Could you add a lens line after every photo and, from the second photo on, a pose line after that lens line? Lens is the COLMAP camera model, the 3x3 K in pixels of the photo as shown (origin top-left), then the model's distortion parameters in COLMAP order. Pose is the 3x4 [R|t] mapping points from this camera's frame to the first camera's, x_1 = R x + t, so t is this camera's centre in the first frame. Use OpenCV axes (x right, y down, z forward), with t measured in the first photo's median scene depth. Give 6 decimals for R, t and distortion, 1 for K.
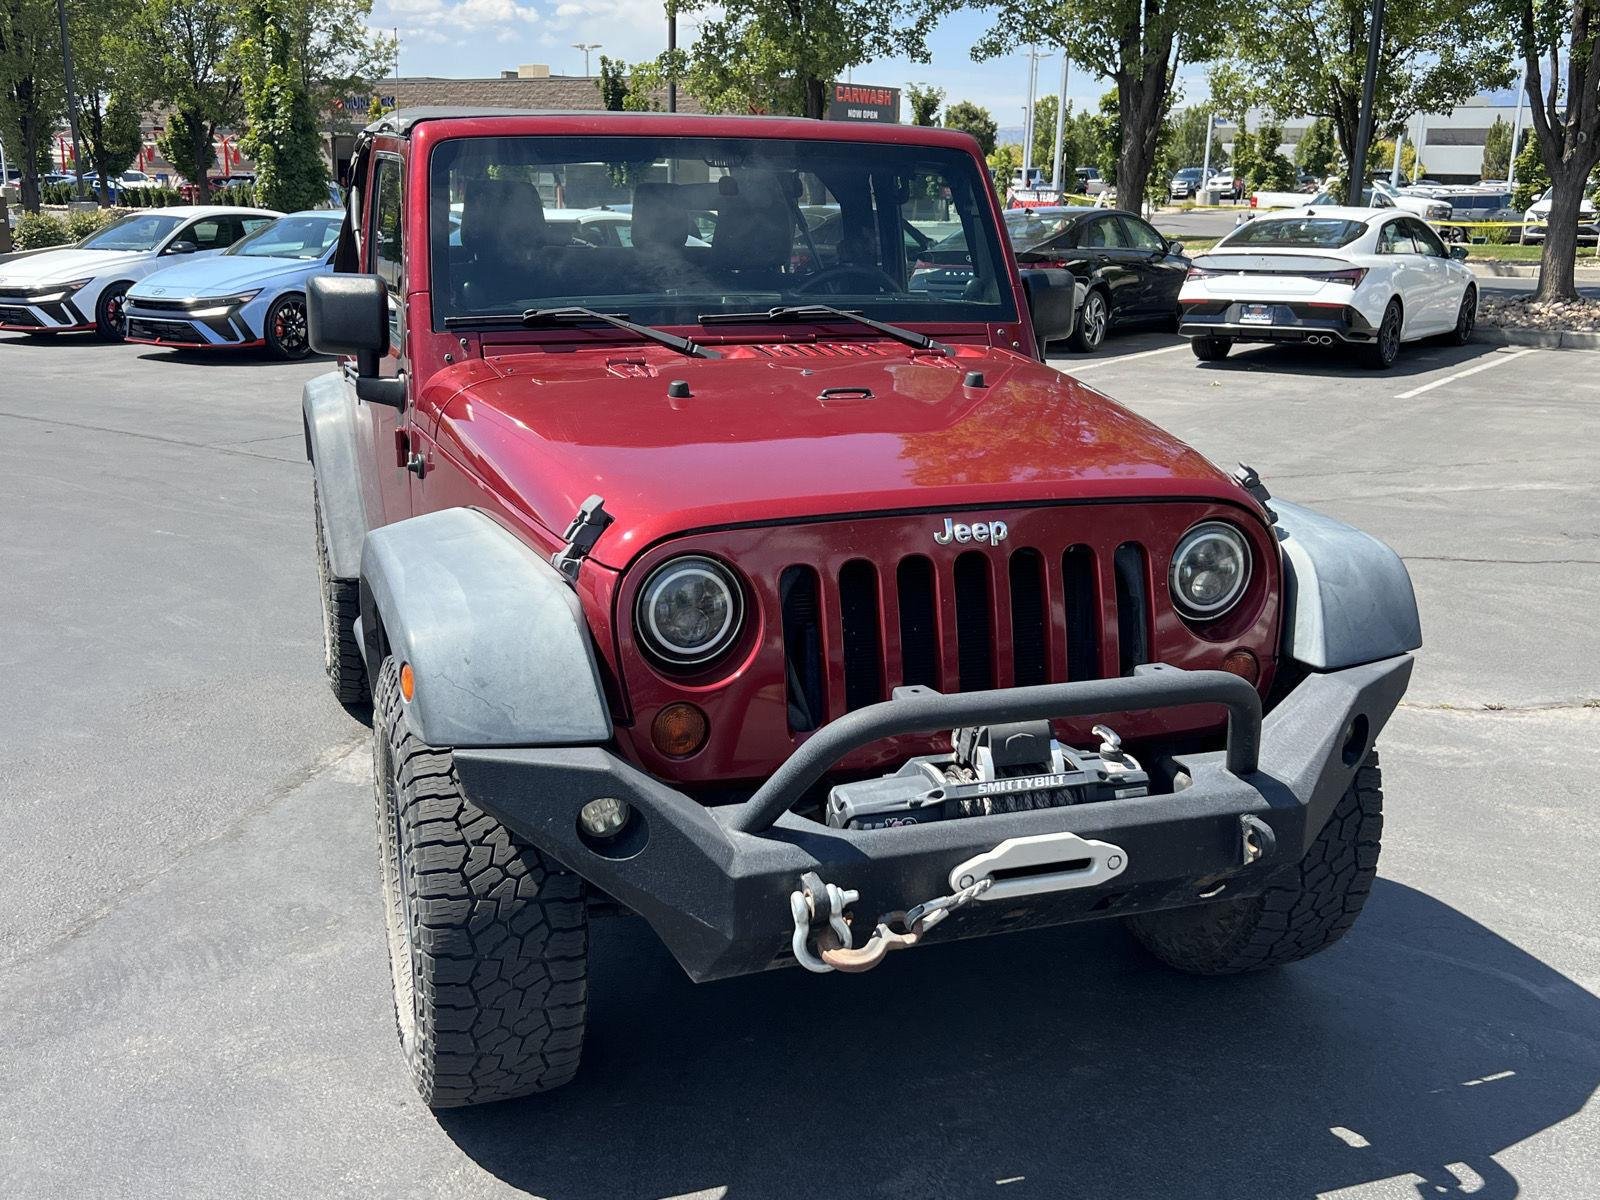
lens RADIAL K [[1584.7, 0, 797.9], [0, 1584.7, 607.4], [0, 0, 1]] dist [0.093594, -0.207952]
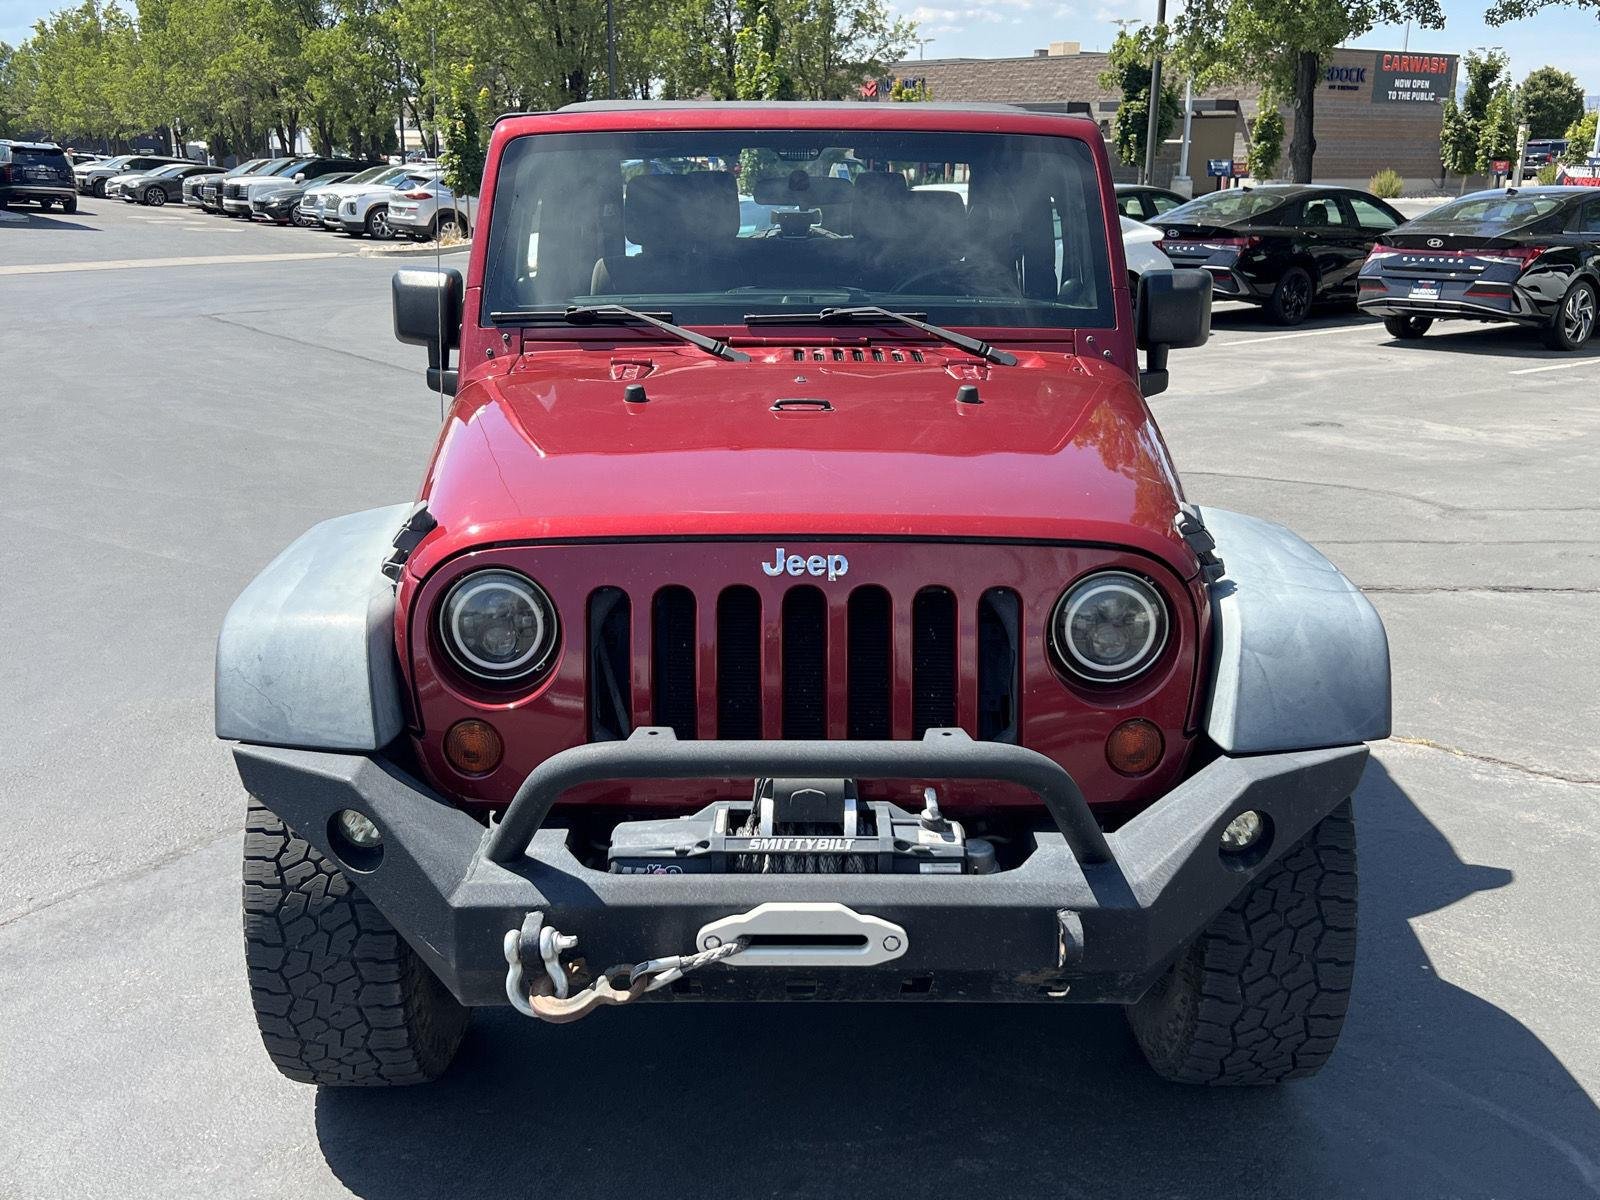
lens RADIAL K [[1584.7, 0, 797.9], [0, 1584.7, 607.4], [0, 0, 1]] dist [0.093594, -0.207952]
pose [[0.947868, 0.079853, -0.308497, 0.400727], [-0.075829, 0.996807, 0.025030, -0.046703], [0.309511, -0.000332, 0.950896, 0.126348]]
